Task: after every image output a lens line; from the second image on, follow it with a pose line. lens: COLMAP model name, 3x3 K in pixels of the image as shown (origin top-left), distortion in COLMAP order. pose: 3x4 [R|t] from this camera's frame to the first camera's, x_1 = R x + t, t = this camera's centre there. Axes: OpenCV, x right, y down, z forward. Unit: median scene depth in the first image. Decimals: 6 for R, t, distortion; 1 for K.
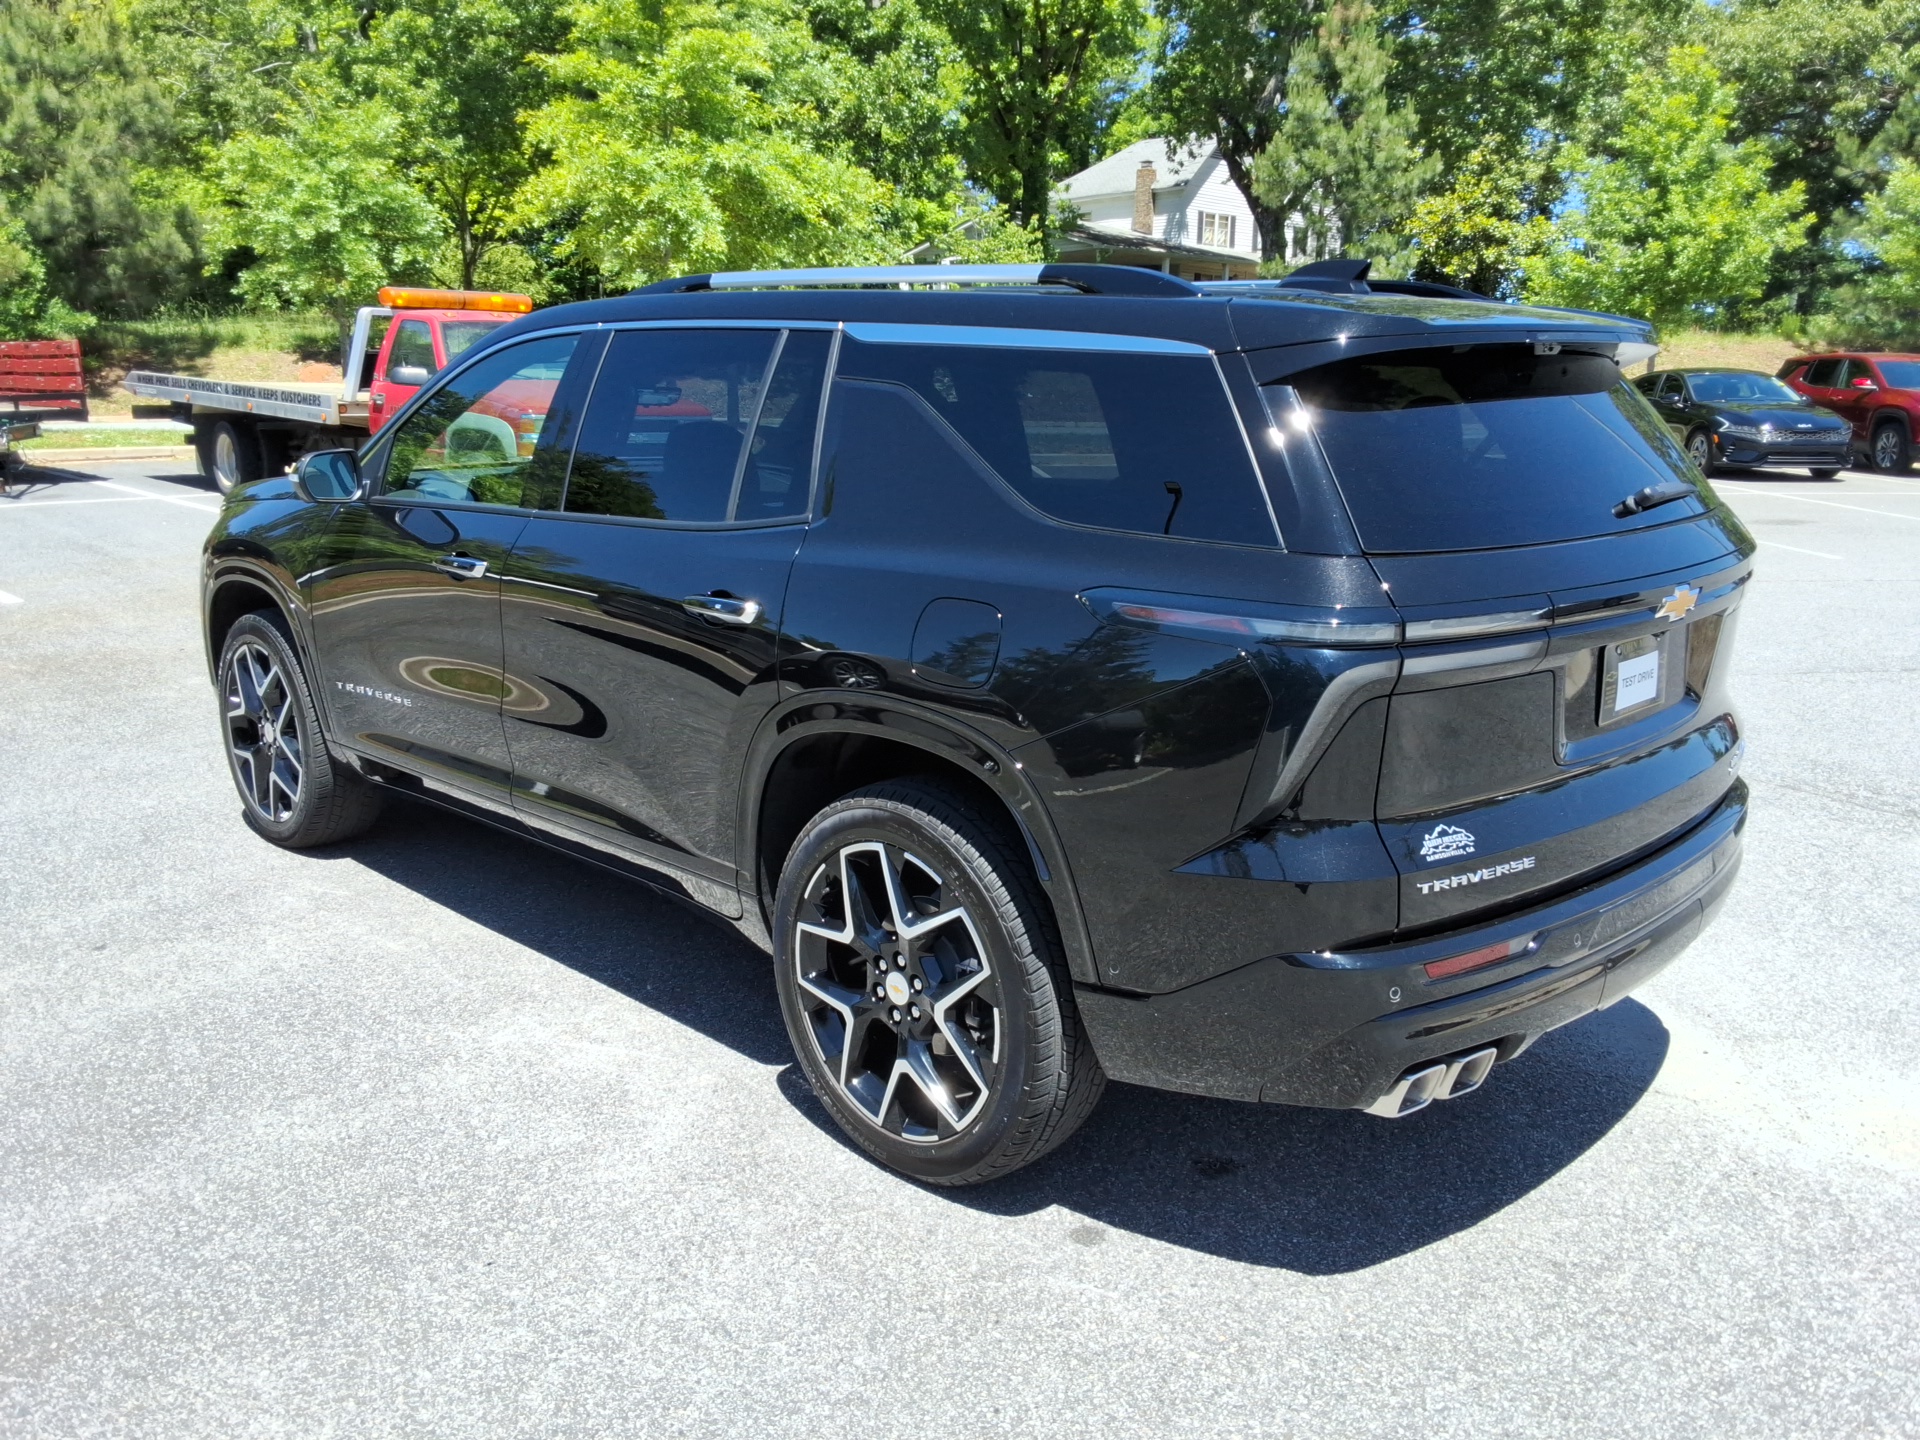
lens RADIAL K [[1557.8, 0, 969.0], [0, 1557.8, 694.8], [0, 0, 1]] dist [0.086738, -0.138210]
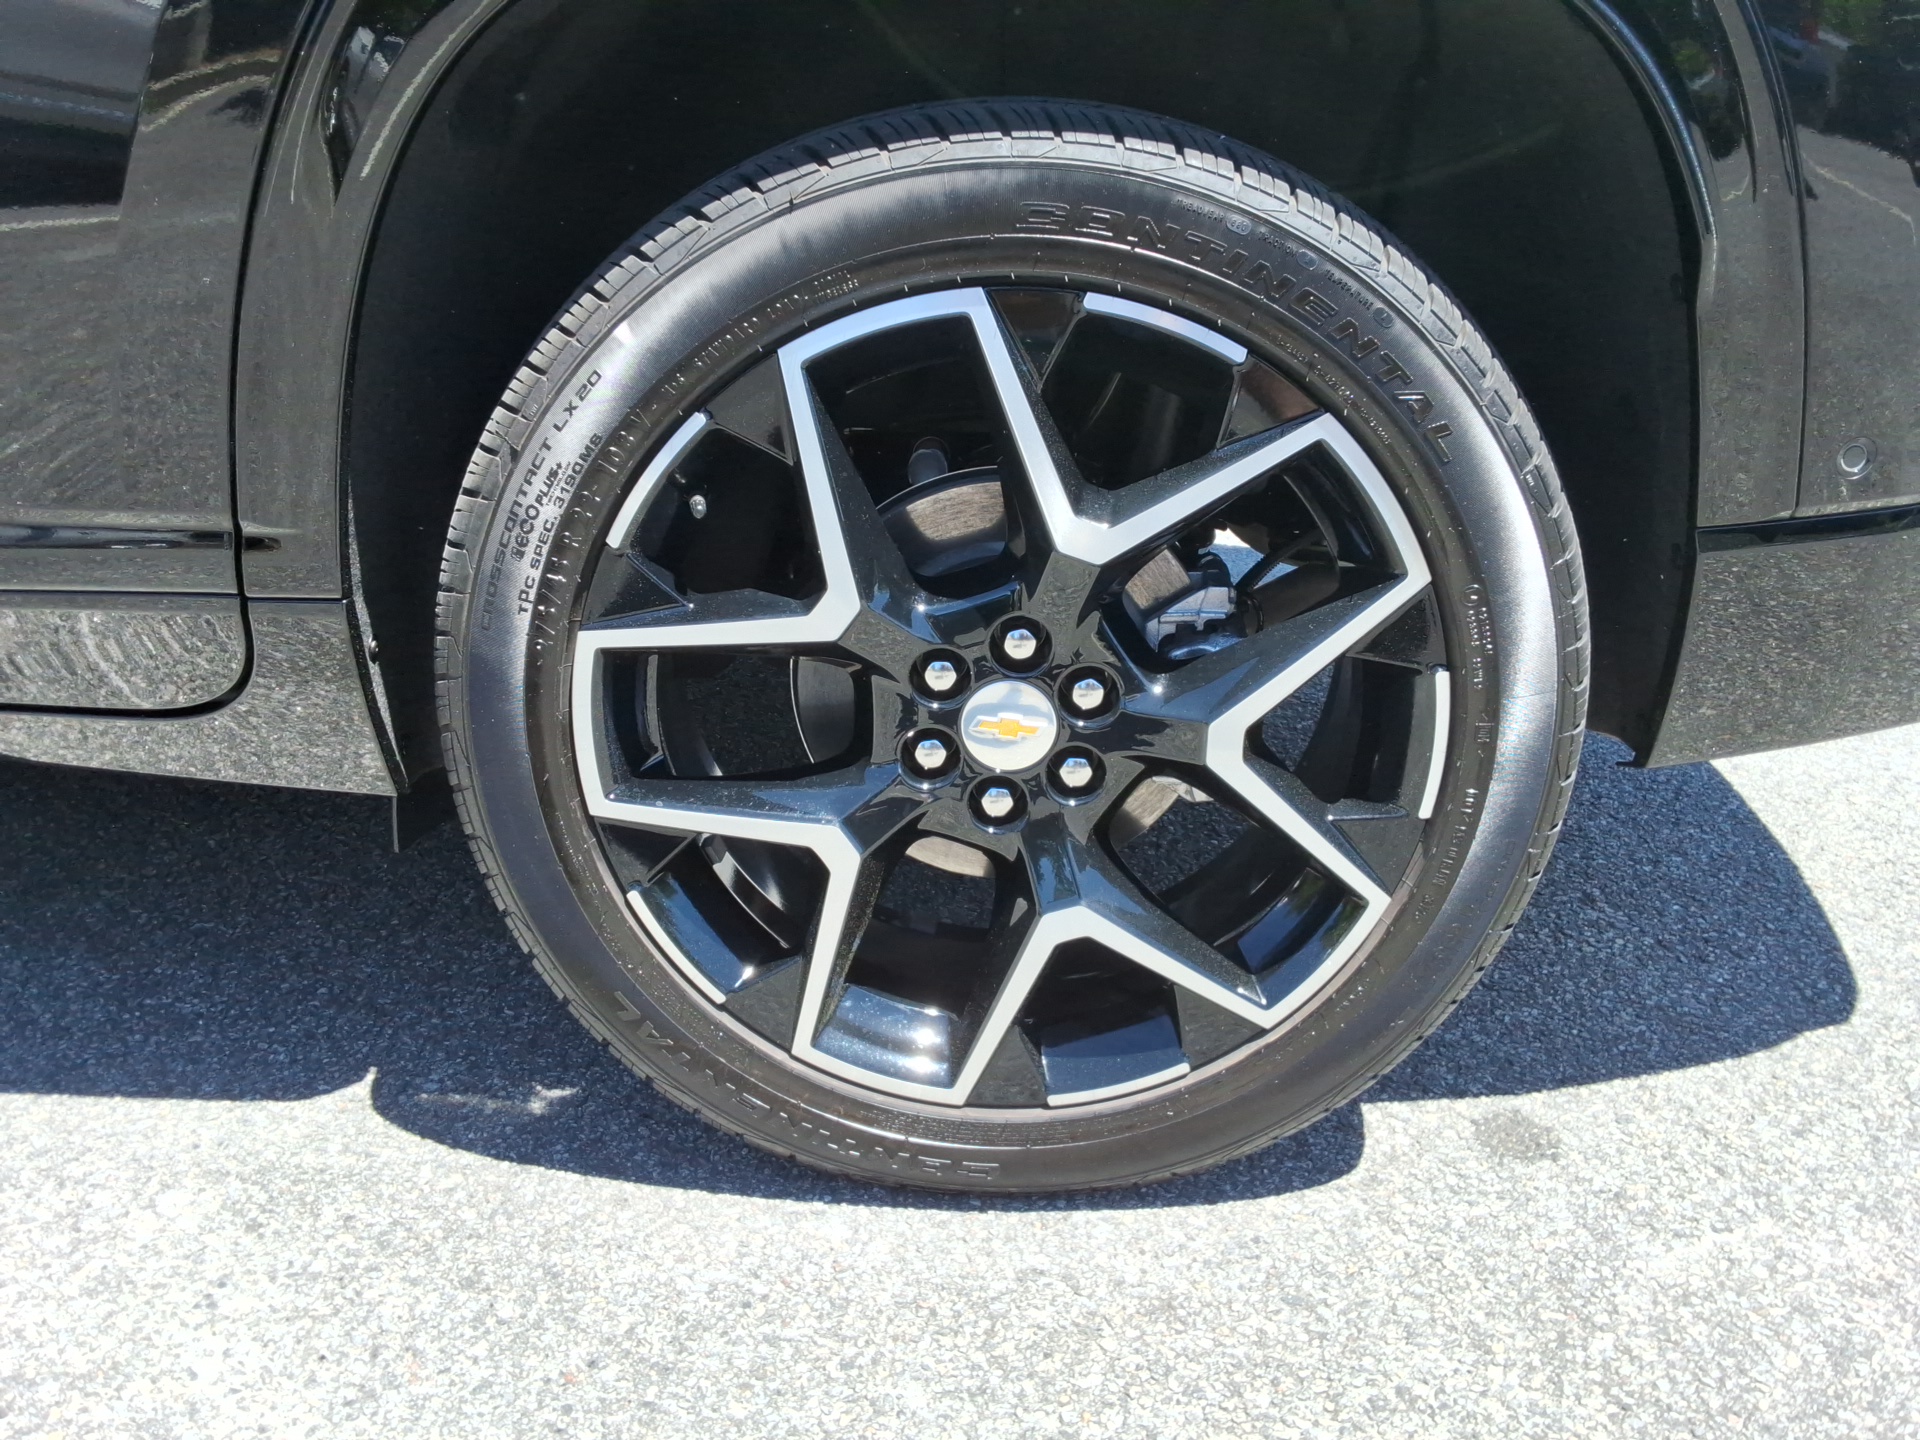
lens RADIAL K [[1539.5, 0, 965.5], [0, 1539.5, 702.5], [0, 0, 1]] dist [0.138693, -0.216407]
pose [[0.709610, -0.230949, 0.665670, -0.037059], [0.124952, 0.971029, 0.203692, 0.014521], [-0.693427, -0.061365, 0.717909, 0.099386]]
